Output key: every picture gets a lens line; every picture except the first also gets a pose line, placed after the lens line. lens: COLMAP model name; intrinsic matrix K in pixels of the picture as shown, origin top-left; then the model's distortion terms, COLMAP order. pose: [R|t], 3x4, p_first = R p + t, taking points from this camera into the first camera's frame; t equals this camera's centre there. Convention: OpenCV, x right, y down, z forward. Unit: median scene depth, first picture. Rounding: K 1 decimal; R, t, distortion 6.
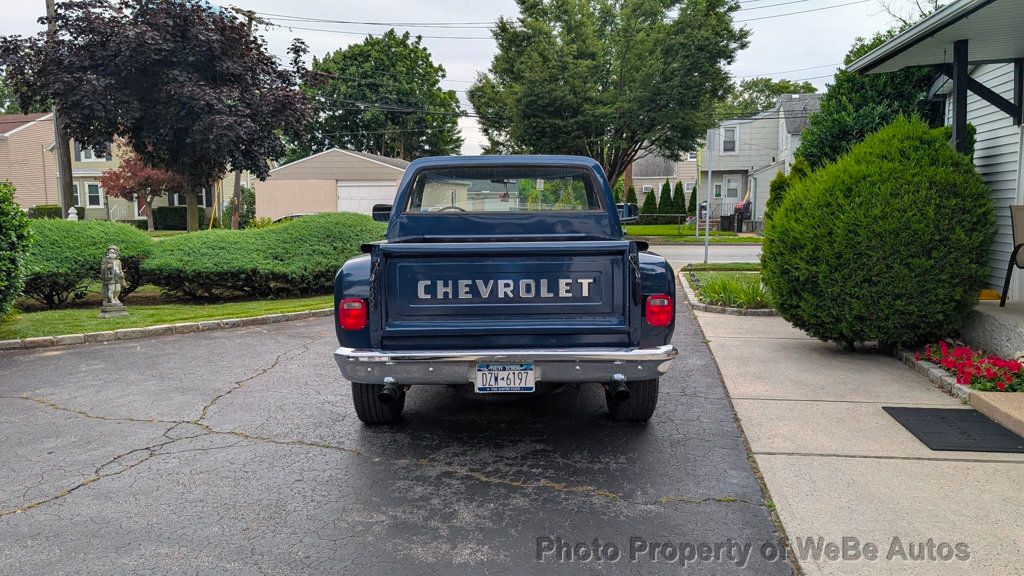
lens RADIAL K [[756.1, 0, 512.0], [0, 756.1, 288.0], [0, 0, 1]] dist [0.017006, -0.001723]
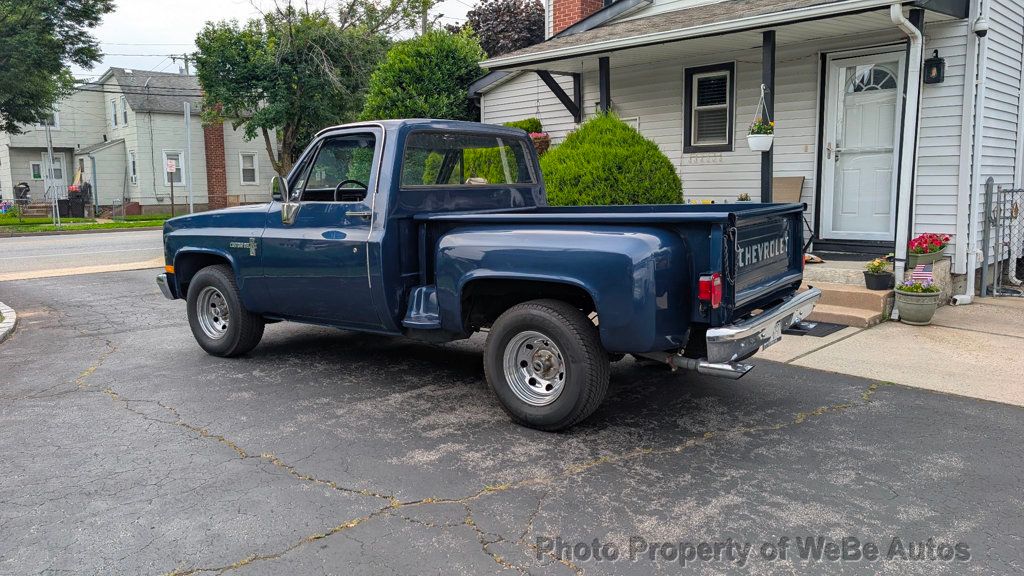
lens RADIAL K [[748.0, 0, 512.0], [0, 748.0, 288.0], [0, 0, 1]] dist [-0.000204, 0.002406]
pose [[0.578383, -0.115839, 0.807499, -1.073466], [0.096976, 0.992611, 0.072934, -0.058550], [-0.809981, 0.036124, 0.585342, 0.660840]]
